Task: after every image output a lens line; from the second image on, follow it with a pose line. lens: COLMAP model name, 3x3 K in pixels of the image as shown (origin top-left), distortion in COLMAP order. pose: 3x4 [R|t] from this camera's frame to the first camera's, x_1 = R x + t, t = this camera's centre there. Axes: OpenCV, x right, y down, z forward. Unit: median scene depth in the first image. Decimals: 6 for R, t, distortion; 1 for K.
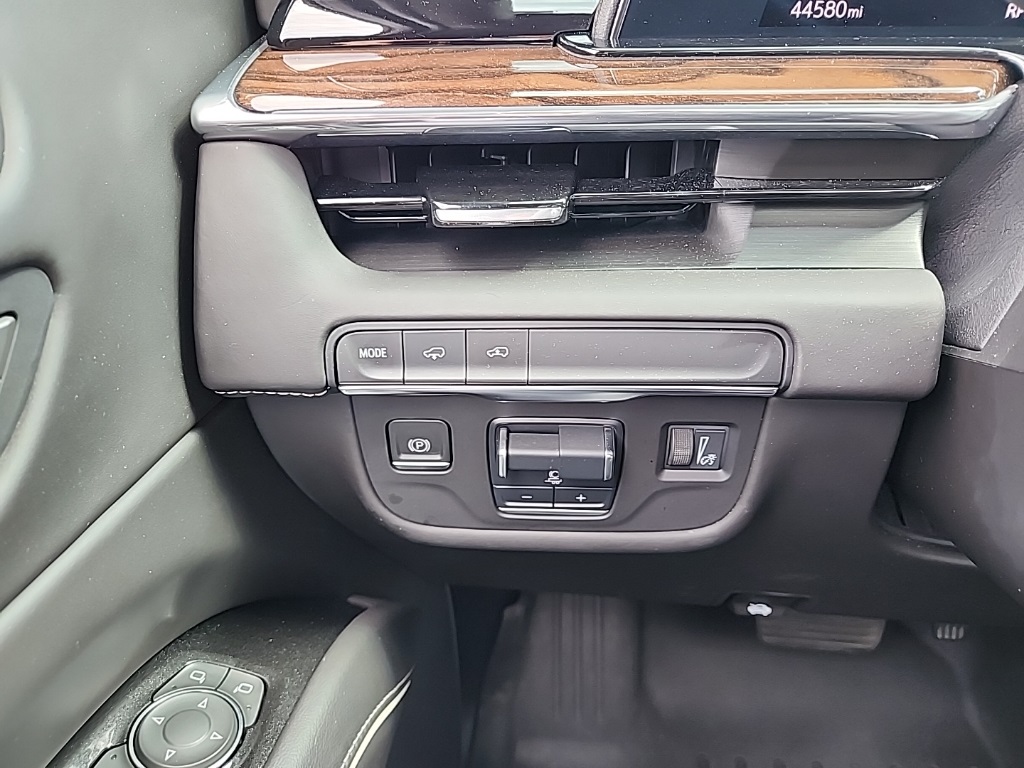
lens RADIAL K [[701.8, 0, 517.3], [0, 701.8, 382.4], [0, 0, 1]] dist [0.050929, -0.064102]
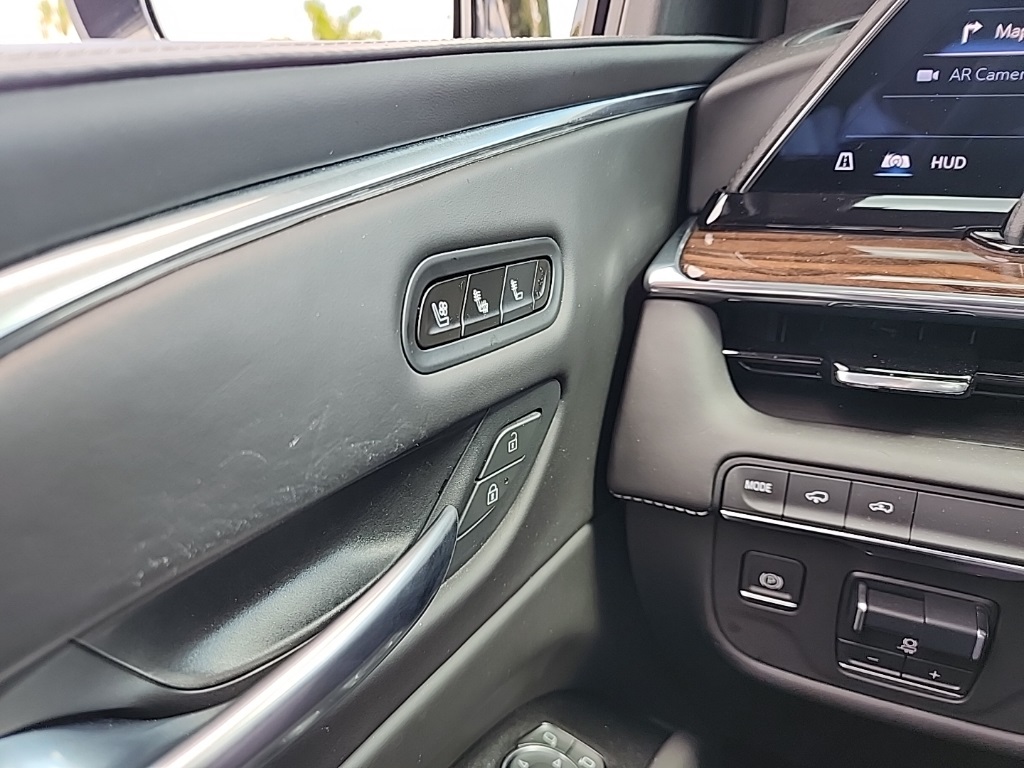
lens RADIAL K [[711.5, 0, 507.9], [0, 711.5, 388.5], [0, 0, 1]] dist [0.045762, -0.066363]
pose [[0.923394, 0.133264, -0.359978, -0.162437], [-0.198056, 0.968736, -0.149413, 0.050517], [0.328813, 0.209263, 0.920919, -0.195930]]
